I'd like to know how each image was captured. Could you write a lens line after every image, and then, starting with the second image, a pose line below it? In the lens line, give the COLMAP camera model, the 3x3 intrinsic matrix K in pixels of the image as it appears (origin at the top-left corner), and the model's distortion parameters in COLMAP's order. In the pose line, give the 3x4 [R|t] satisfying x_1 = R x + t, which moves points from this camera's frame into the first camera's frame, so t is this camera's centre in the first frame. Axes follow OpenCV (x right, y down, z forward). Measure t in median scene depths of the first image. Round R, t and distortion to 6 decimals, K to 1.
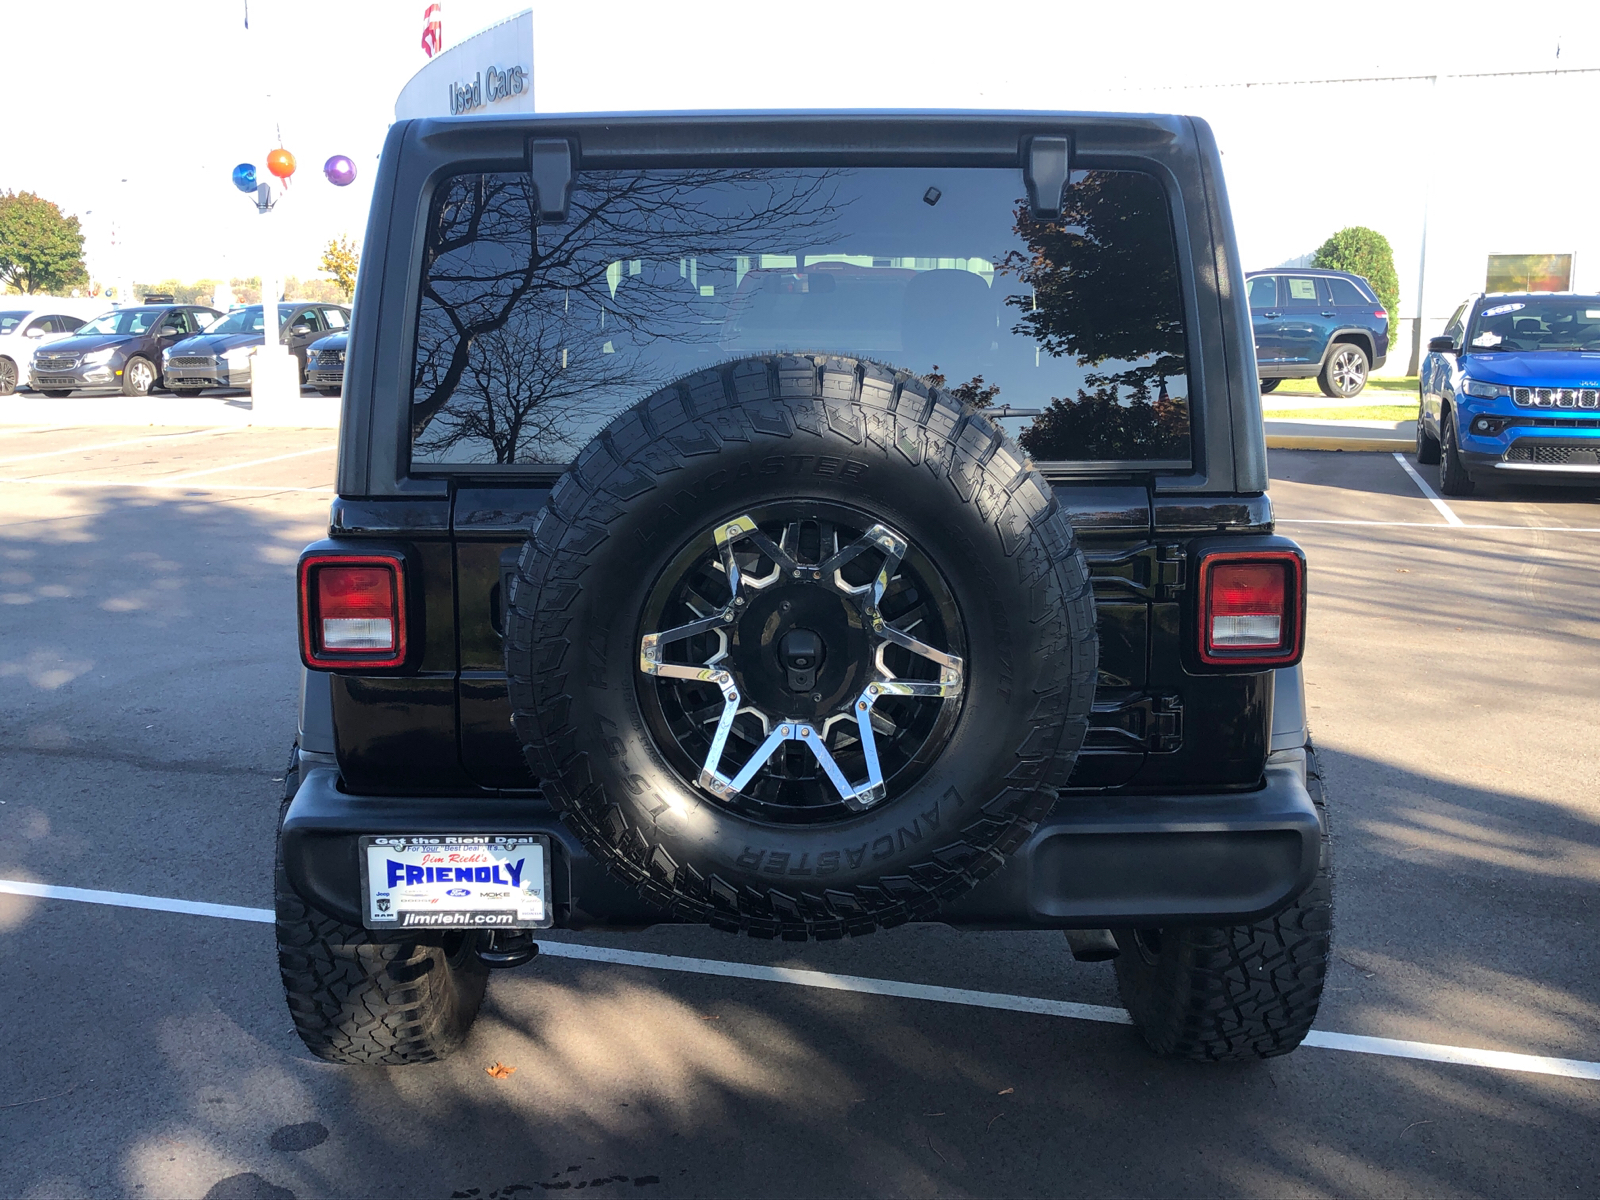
lens RADIAL K [[1563.6, 0, 800.0], [0, 1563.6, 600.0], [0, 0, 1]] dist [0.074789, -0.150478]
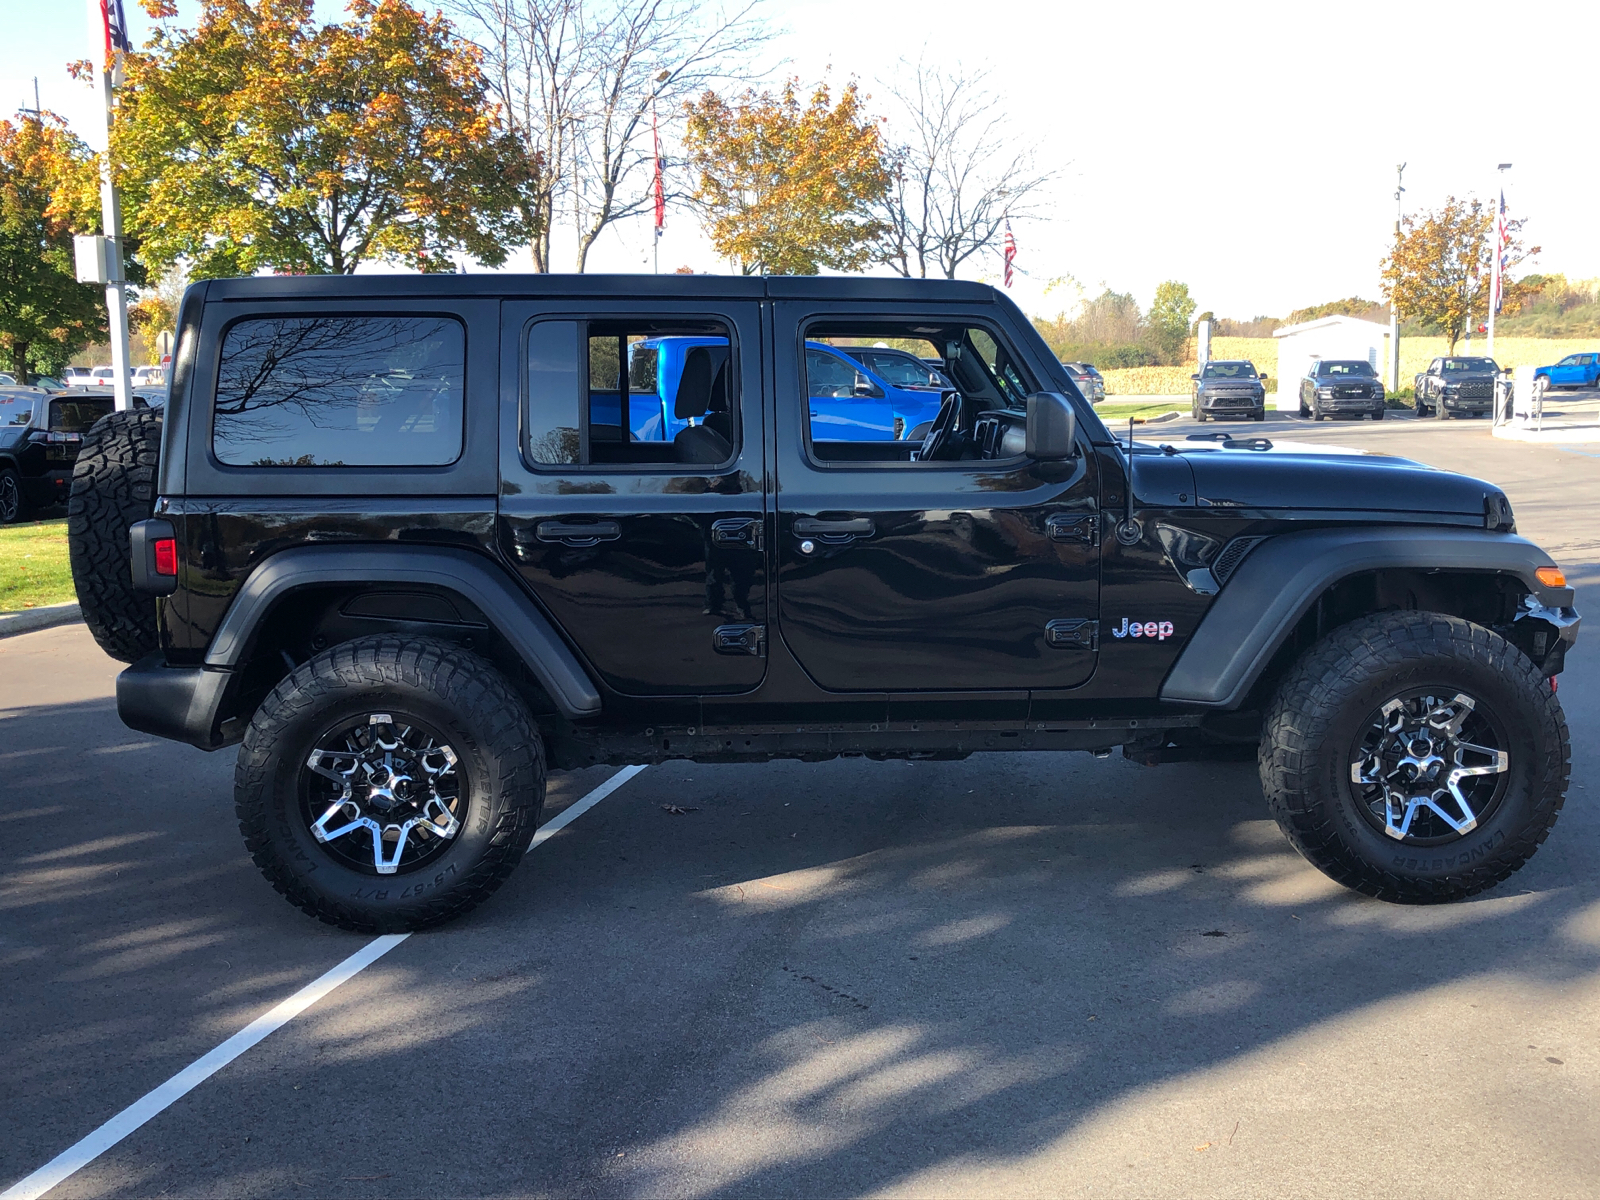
lens RADIAL K [[1563.6, 0, 800.0], [0, 1563.6, 600.0], [0, 0, 1]] dist [0.074789, -0.150478]
pose [[0.035921, 0.145265, -0.988741, 2.097099], [-0.161463, 0.977224, 0.137707, -0.314746], [0.986225, 0.154699, 0.058558, 1.640650]]
